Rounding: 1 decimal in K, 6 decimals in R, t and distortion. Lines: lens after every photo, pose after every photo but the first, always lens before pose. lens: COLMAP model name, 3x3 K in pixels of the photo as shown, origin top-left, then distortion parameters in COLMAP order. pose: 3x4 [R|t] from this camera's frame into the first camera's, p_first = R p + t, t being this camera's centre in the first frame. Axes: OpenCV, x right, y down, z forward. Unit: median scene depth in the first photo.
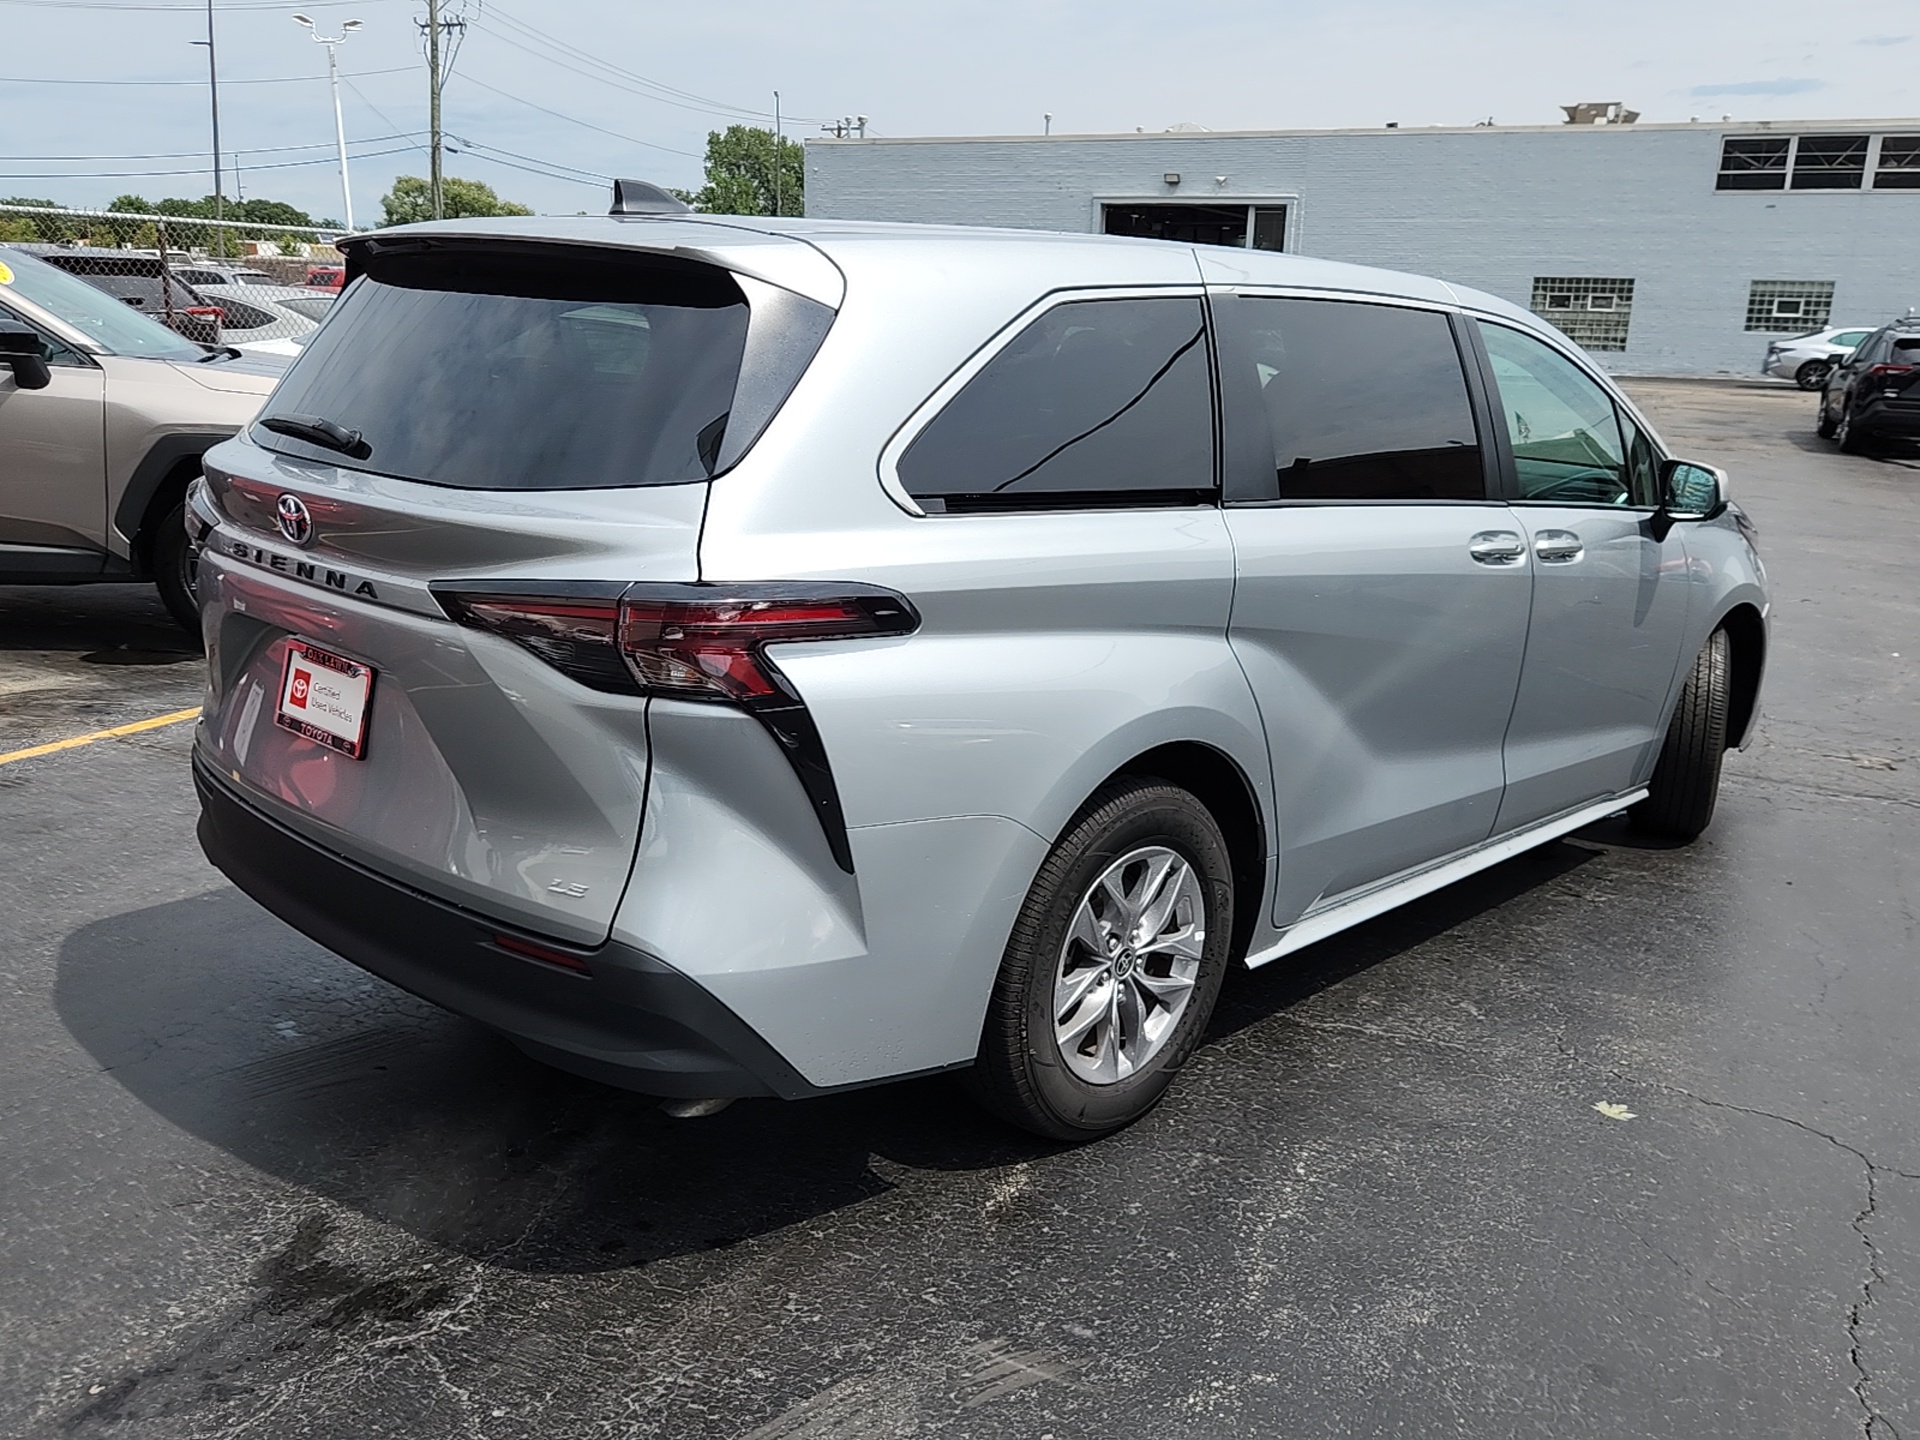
lens RADIAL K [[1647.8, 0, 976.9], [0, 1647.8, 697.9], [0, 0, 1]] dist [0.069868, -0.069286]
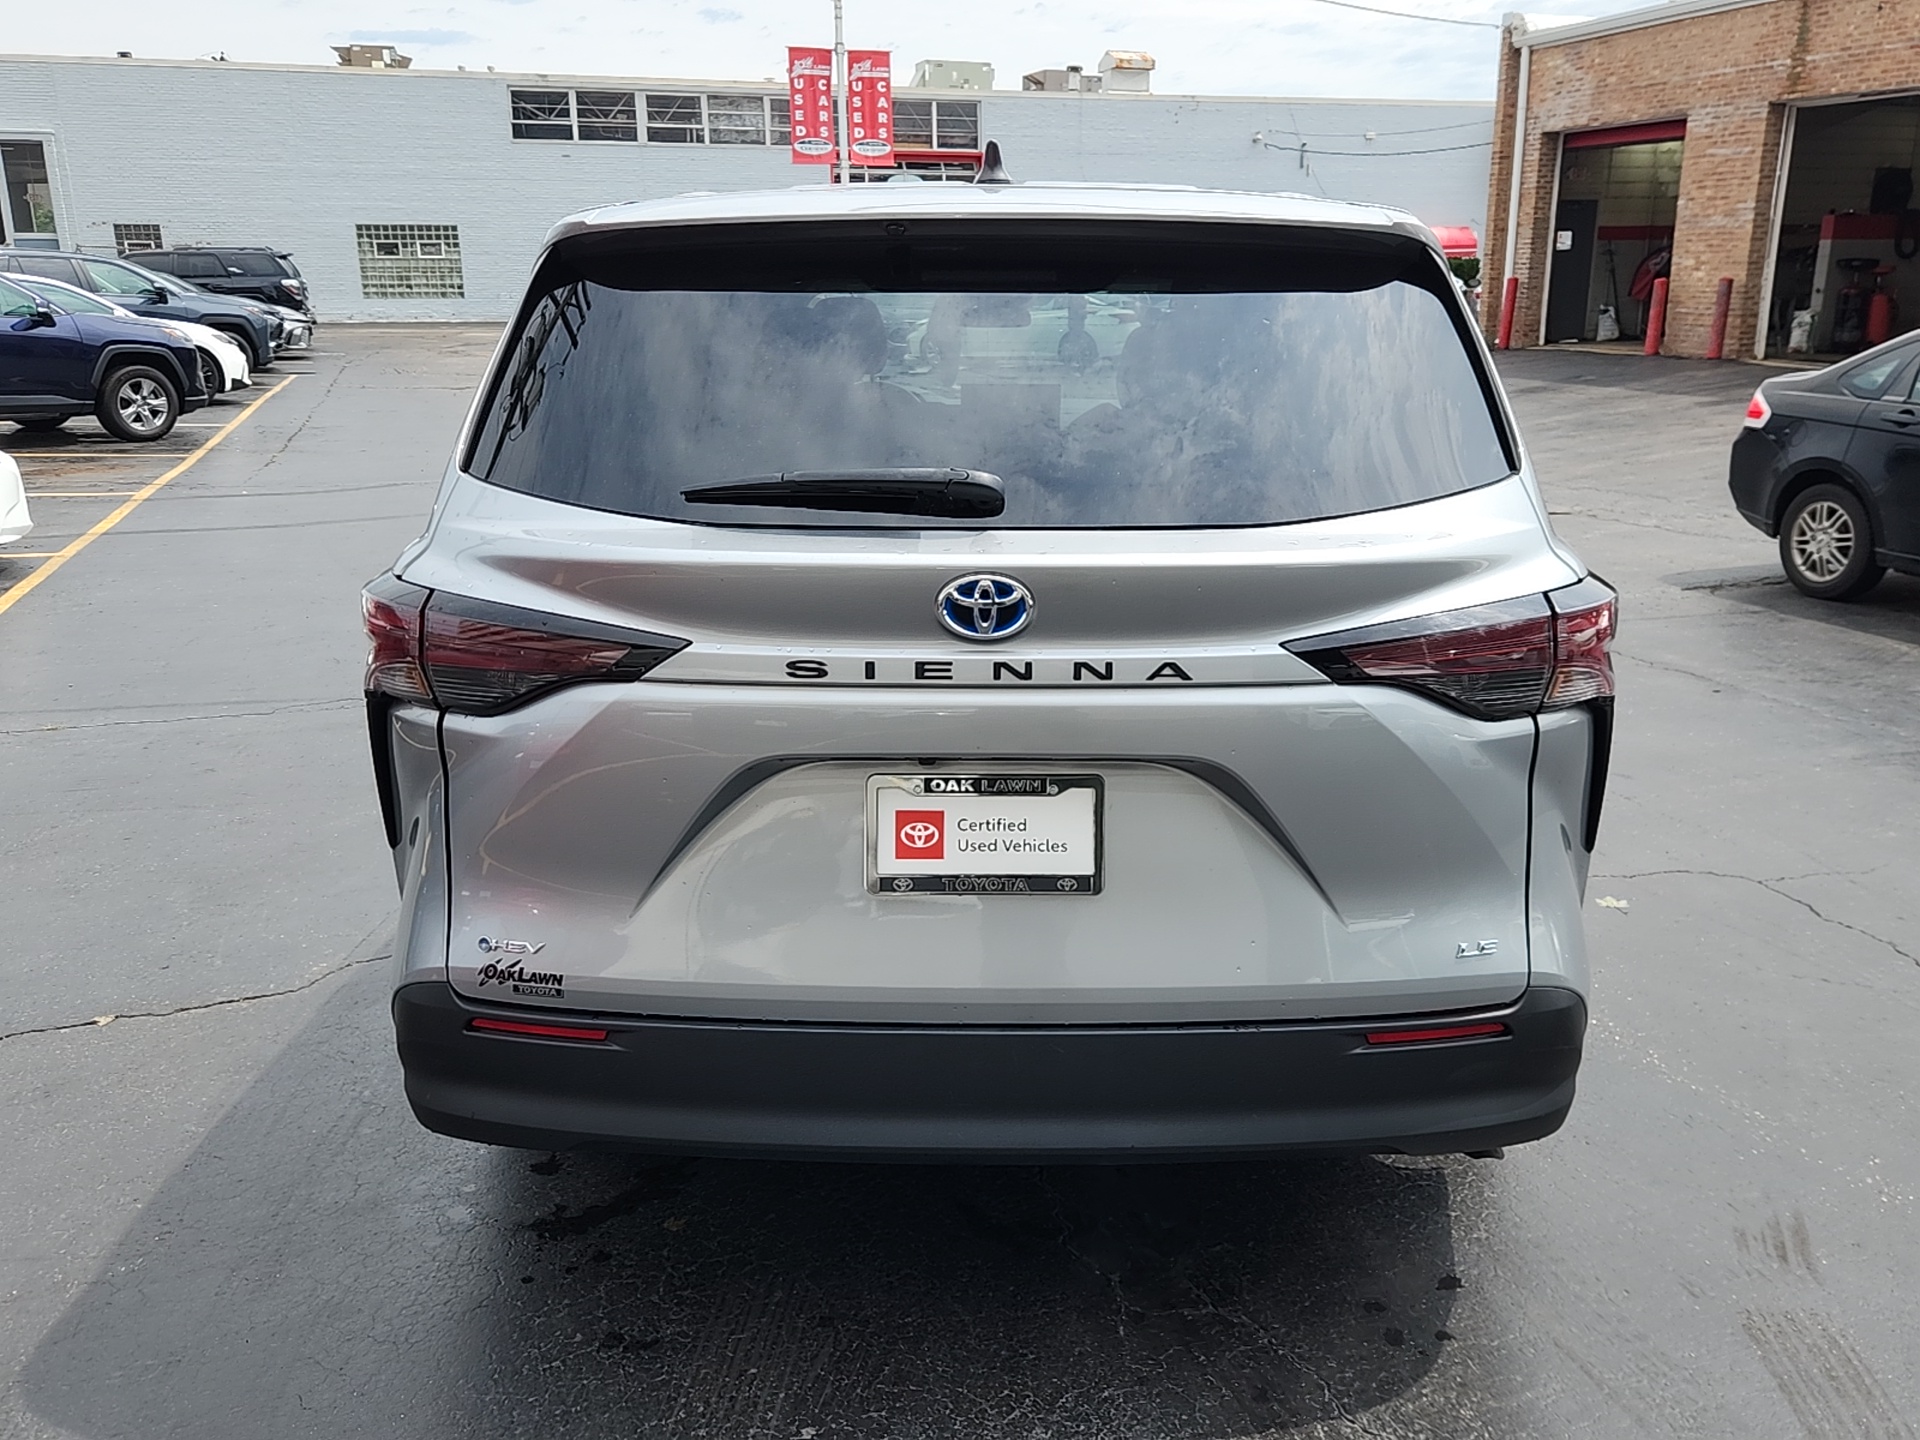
lens RADIAL K [[1647.8, 0, 981.1], [0, 1647.8, 687.8], [0, 0, 1]] dist [0.069868, -0.069286]
pose [[0.726850, -0.203437, 0.655975, -0.094160], [0.186538, 0.977695, 0.096519, -0.014932], [-0.660979, 0.052210, 0.748586, 0.047273]]
